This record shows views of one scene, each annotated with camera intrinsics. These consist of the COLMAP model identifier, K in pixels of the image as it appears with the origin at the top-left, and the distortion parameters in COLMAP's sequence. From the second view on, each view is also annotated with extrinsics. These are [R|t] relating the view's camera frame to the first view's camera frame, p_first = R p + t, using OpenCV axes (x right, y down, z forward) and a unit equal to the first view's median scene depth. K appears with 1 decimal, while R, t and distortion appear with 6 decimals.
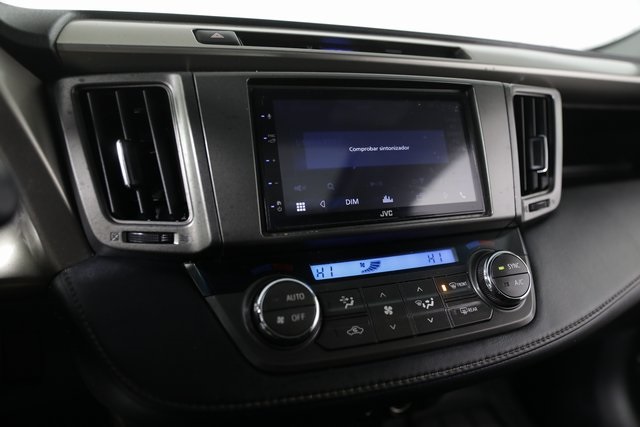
lens RADIAL K [[422.2, 0, 297.2], [0, 422.2, 213.2], [0, 0, 1]] dist [-0.003286, -0.000920]
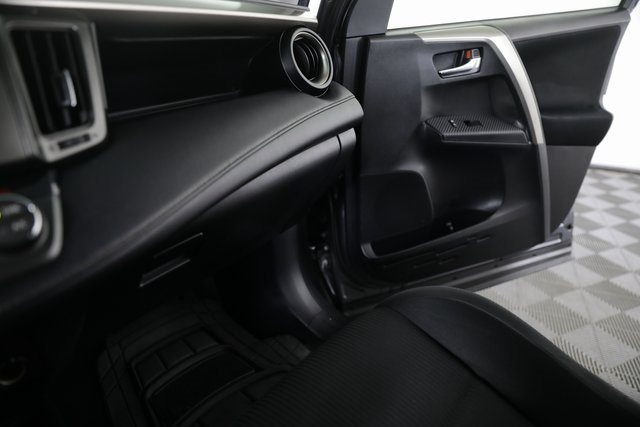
lens RADIAL K [[428.6, 0, 320.0], [0, 428.6, 213.5], [0, 0, 1]] dist [-0.131294, 0.093501]
pose [[0.821800, -0.250878, 0.511571, 0.663532], [0.188560, 0.967003, 0.171319, 0.115990], [-0.537671, -0.044328, 0.841989, -0.197305]]
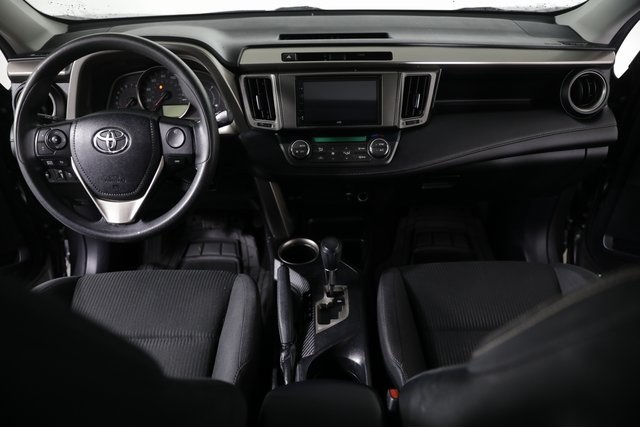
lens RADIAL K [[428.6, 0, 320.0], [0, 428.6, 213.5], [0, 0, 1]] dist [-0.131294, 0.093501]
pose [[0.957475, 0.132704, -0.256187, 0.999006], [-0.050658, 0.951474, 0.303531, -0.312268], [0.284035, -0.277645, 0.917735, -2.108853]]
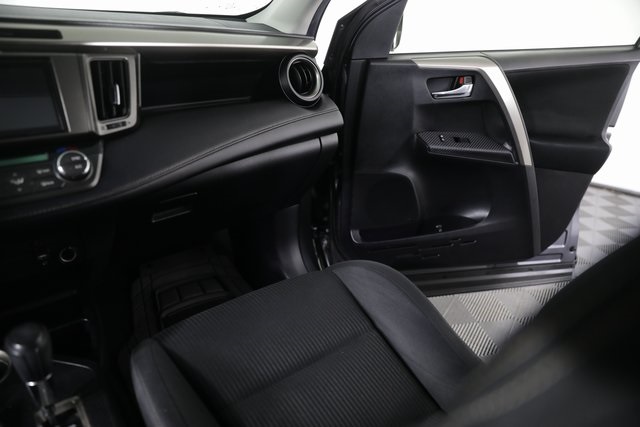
lens RADIAL K [[428.6, 0, 320.0], [0, 428.6, 213.5], [0, 0, 1]] dist [-0.131294, 0.093501]
pose [[0.917860, -0.134661, 0.373362, 0.856255], [0.079485, 0.983993, 0.159496, 0.173933], [-0.388863, -0.116719, 0.913872, -1.234614]]
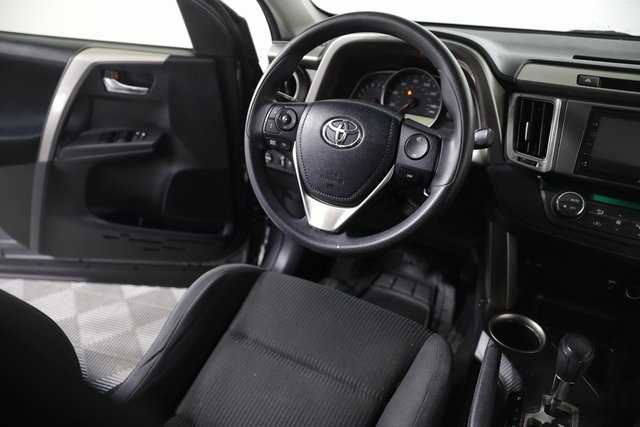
lens RADIAL K [[428.6, 0, 320.0], [0, 428.6, 213.5], [0, 0, 1]] dist [-0.131294, 0.093501]
pose [[0.669650, 0.349684, -0.655202, 0.556975], [-0.207396, 0.935169, 0.287134, -0.109426], [0.713131, -0.056393, 0.698759, -1.632006]]
